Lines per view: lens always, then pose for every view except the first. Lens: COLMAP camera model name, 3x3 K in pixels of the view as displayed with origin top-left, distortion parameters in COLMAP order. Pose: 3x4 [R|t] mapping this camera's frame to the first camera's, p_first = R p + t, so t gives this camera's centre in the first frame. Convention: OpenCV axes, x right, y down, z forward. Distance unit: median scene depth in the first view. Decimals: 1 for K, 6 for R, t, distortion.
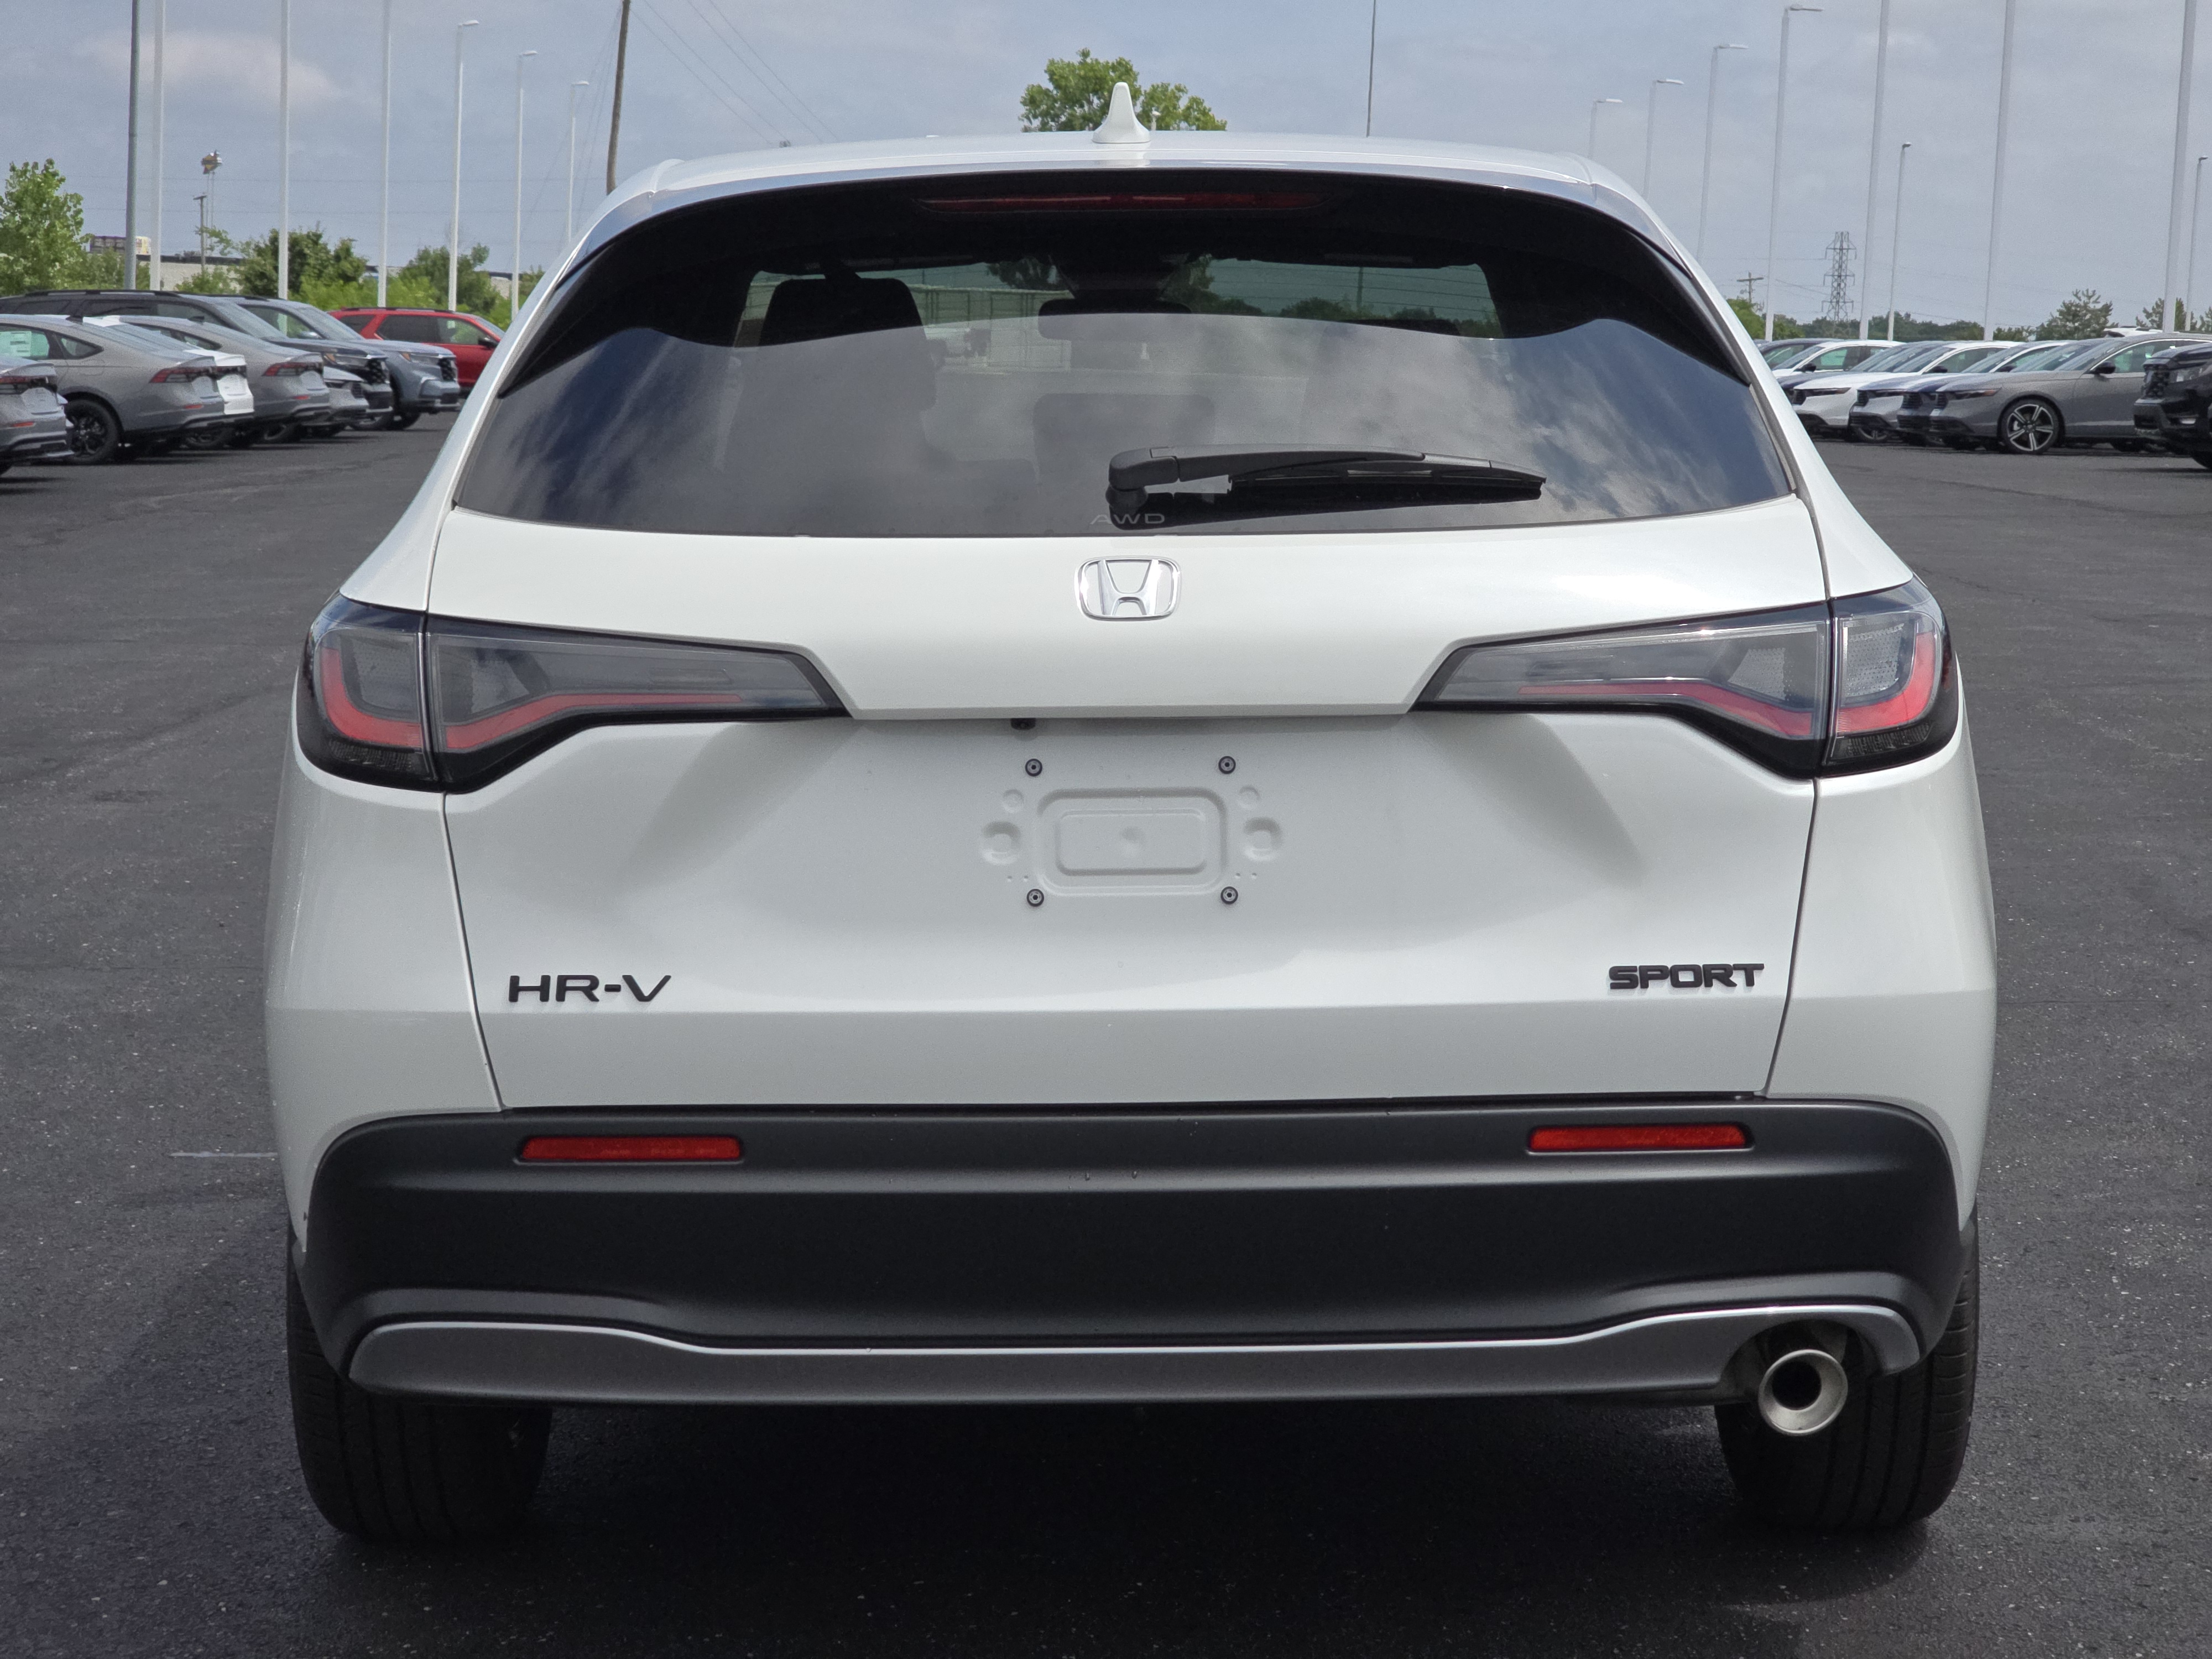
lens RADIAL K [[4304.6, 0, 1137.3], [0, 4304.6, 659.2], [0, 0, 1]] dist [-0.460742, 5.210390]
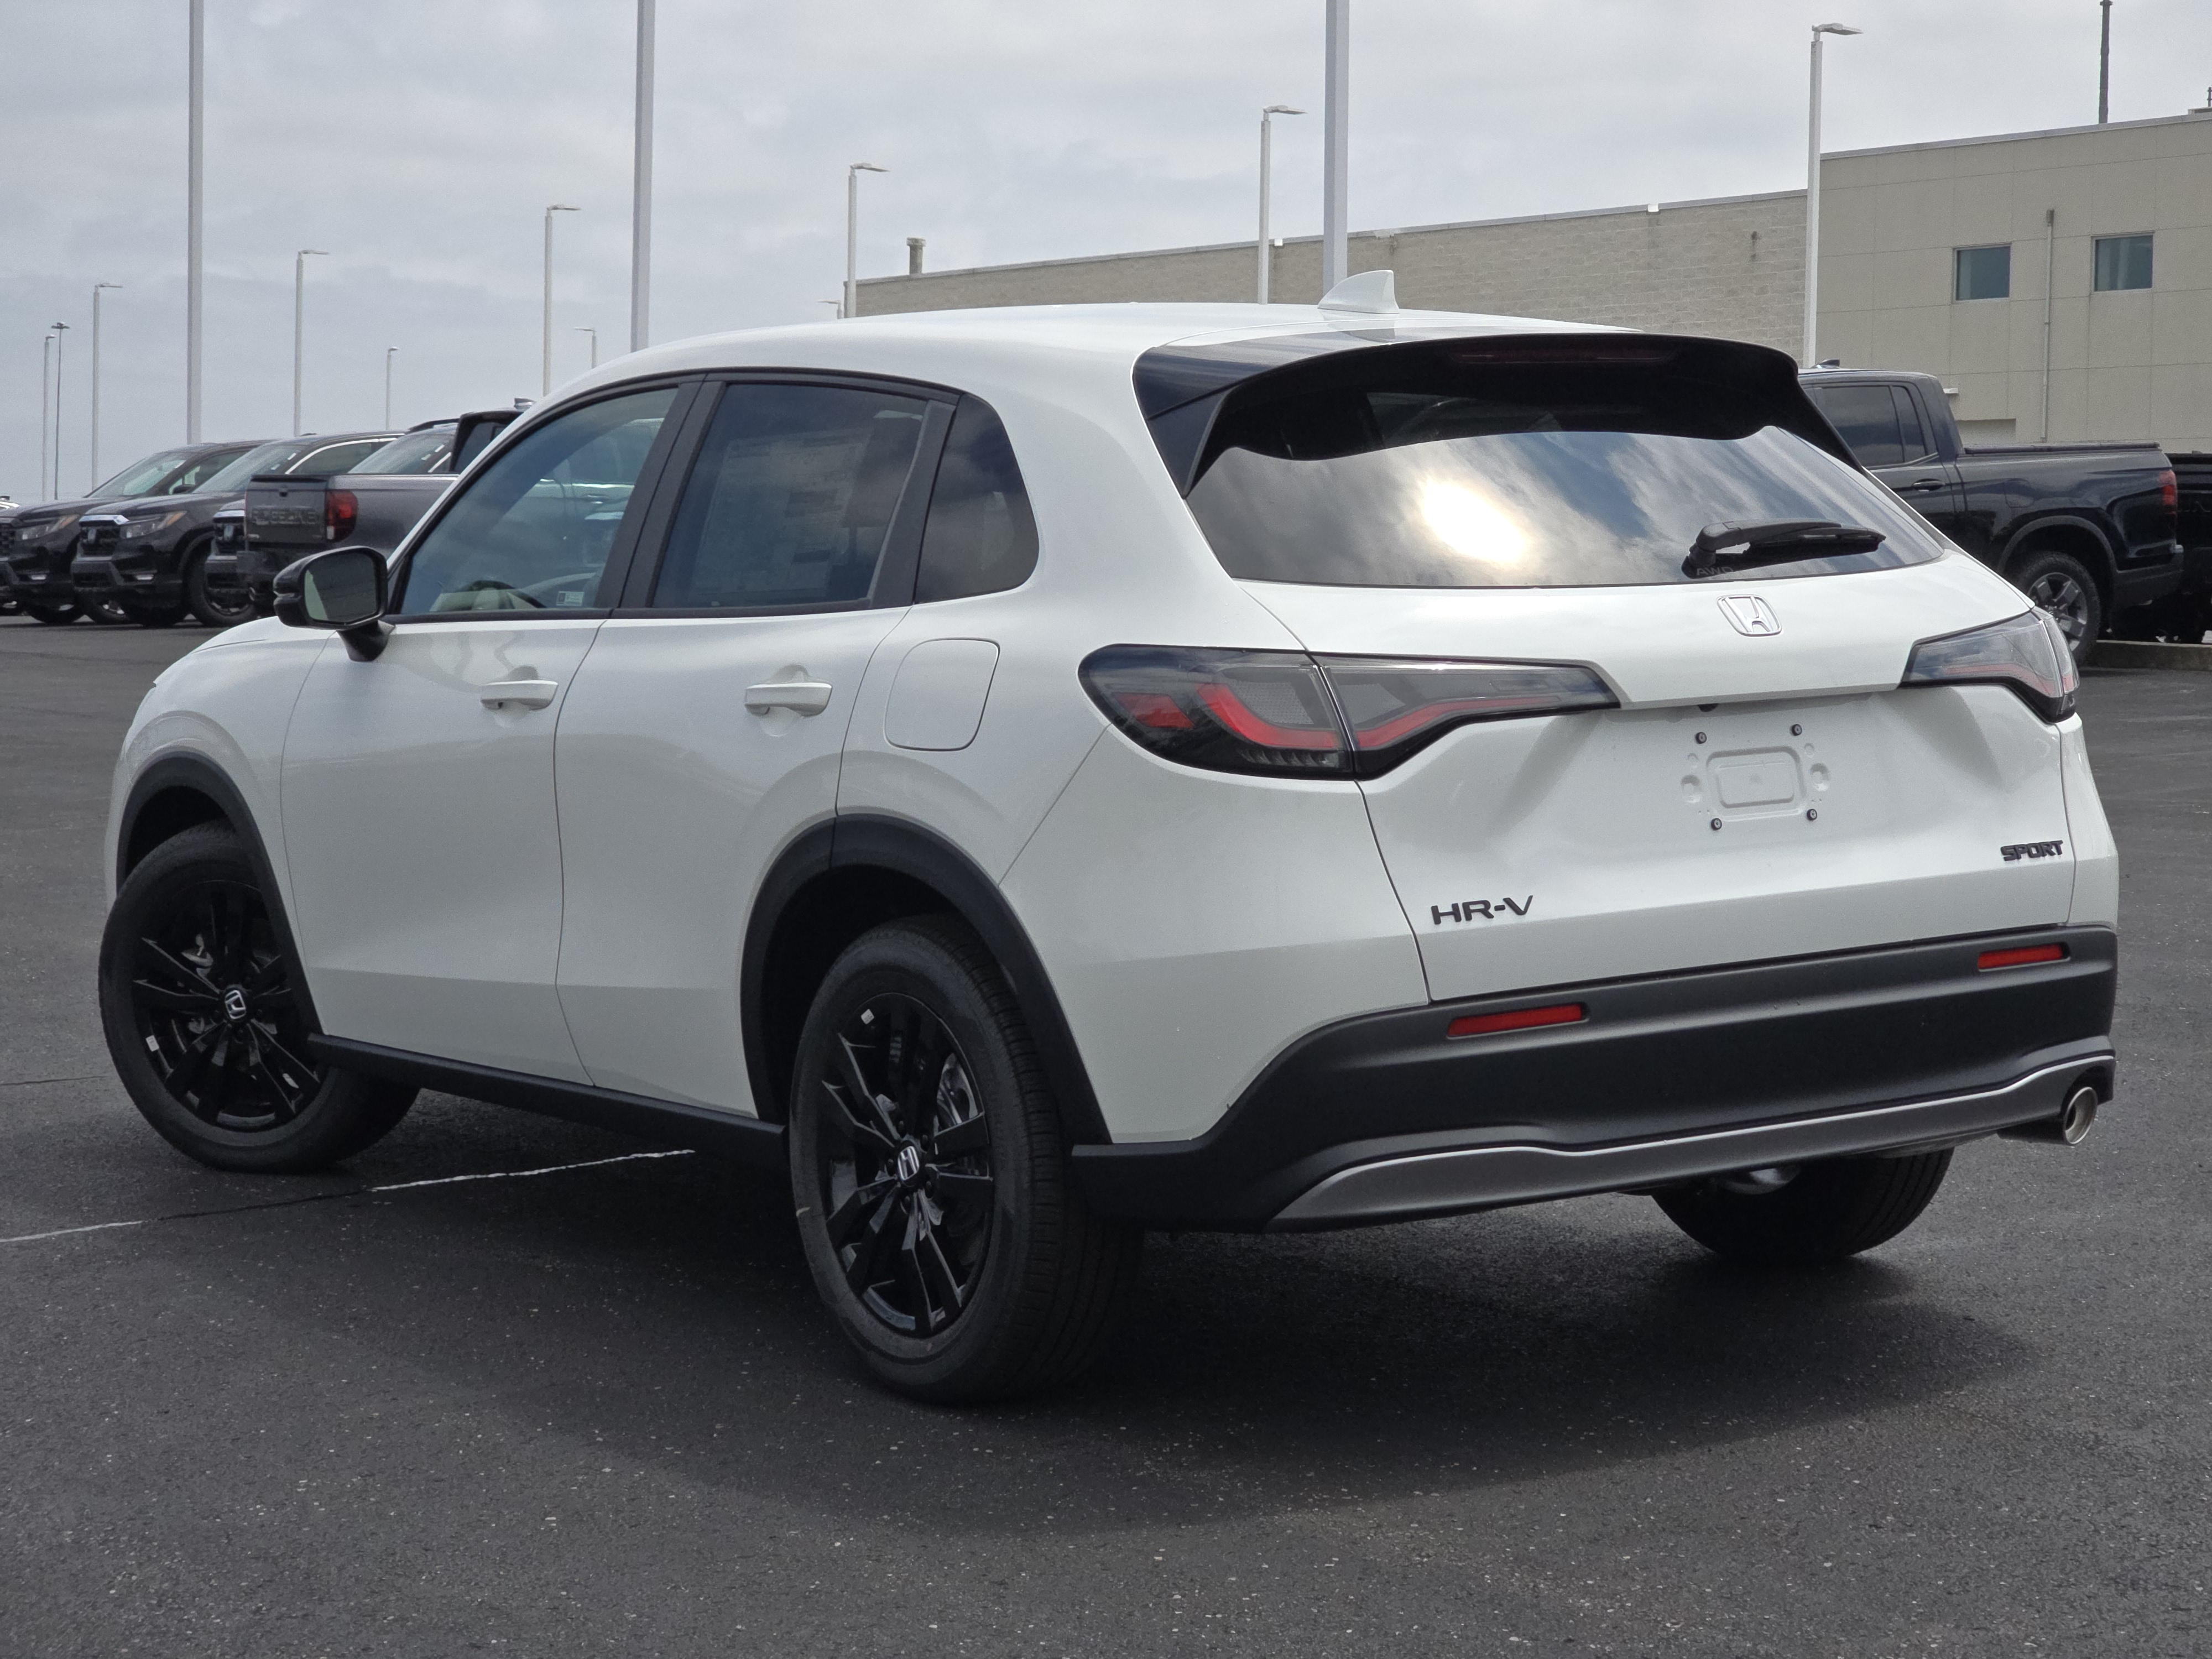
lens RADIAL K [[4304.6, 0, 1137.3], [0, 4304.6, 659.2], [0, 0, 1]] dist [-0.460742, 5.210390]
pose [[0.831782, -0.038890, 0.553738, -0.998318], [0.060411, 0.997960, -0.020658, 0.016941], [-0.551805, 0.050635, 0.832434, -0.116106]]
